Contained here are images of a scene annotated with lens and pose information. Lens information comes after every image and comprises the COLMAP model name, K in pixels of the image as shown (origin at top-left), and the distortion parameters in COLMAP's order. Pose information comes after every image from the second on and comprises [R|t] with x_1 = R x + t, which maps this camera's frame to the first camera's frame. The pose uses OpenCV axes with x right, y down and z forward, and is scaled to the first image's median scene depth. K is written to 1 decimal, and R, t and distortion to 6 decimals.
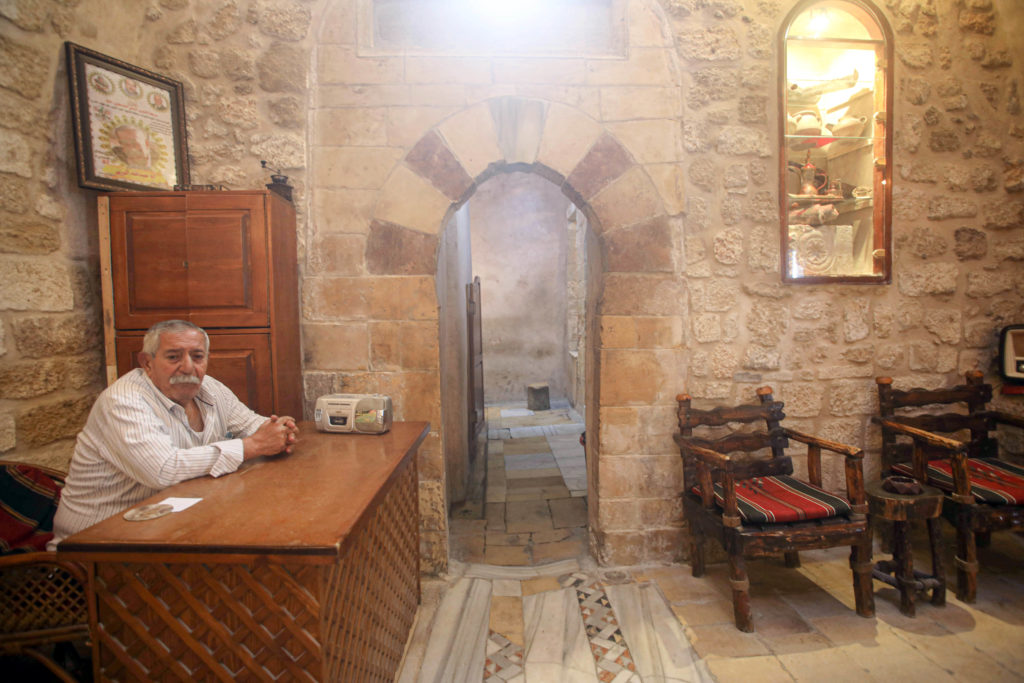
lens RADIAL K [[497.2, 0, 519.5], [0, 497.2, 341.3], [0, 0, 1]] dist [-0.048292, 0.002827]
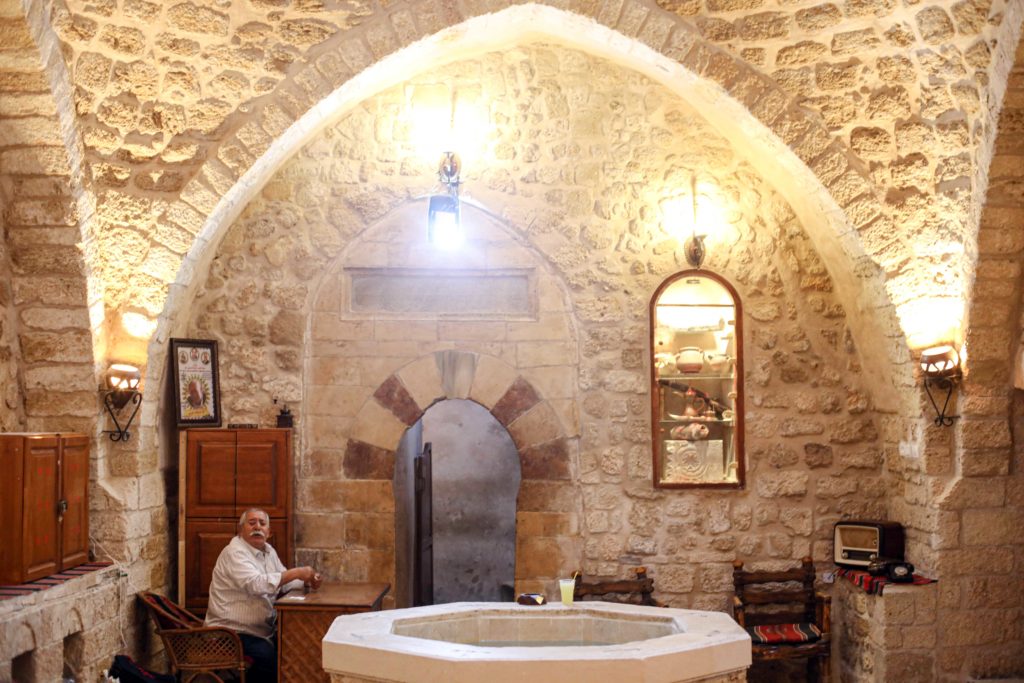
lens RADIAL K [[1481.9, 0, 509.5], [0, 1481.9, 340.7], [0, 0, 1]] dist [-0.192721, 0.000000]
pose [[0.999176, 0.012345, -0.038653, 0.299939], [-0.016194, 0.994765, -0.100894, -0.108977], [0.037205, 0.101437, 0.994146, -3.052154]]
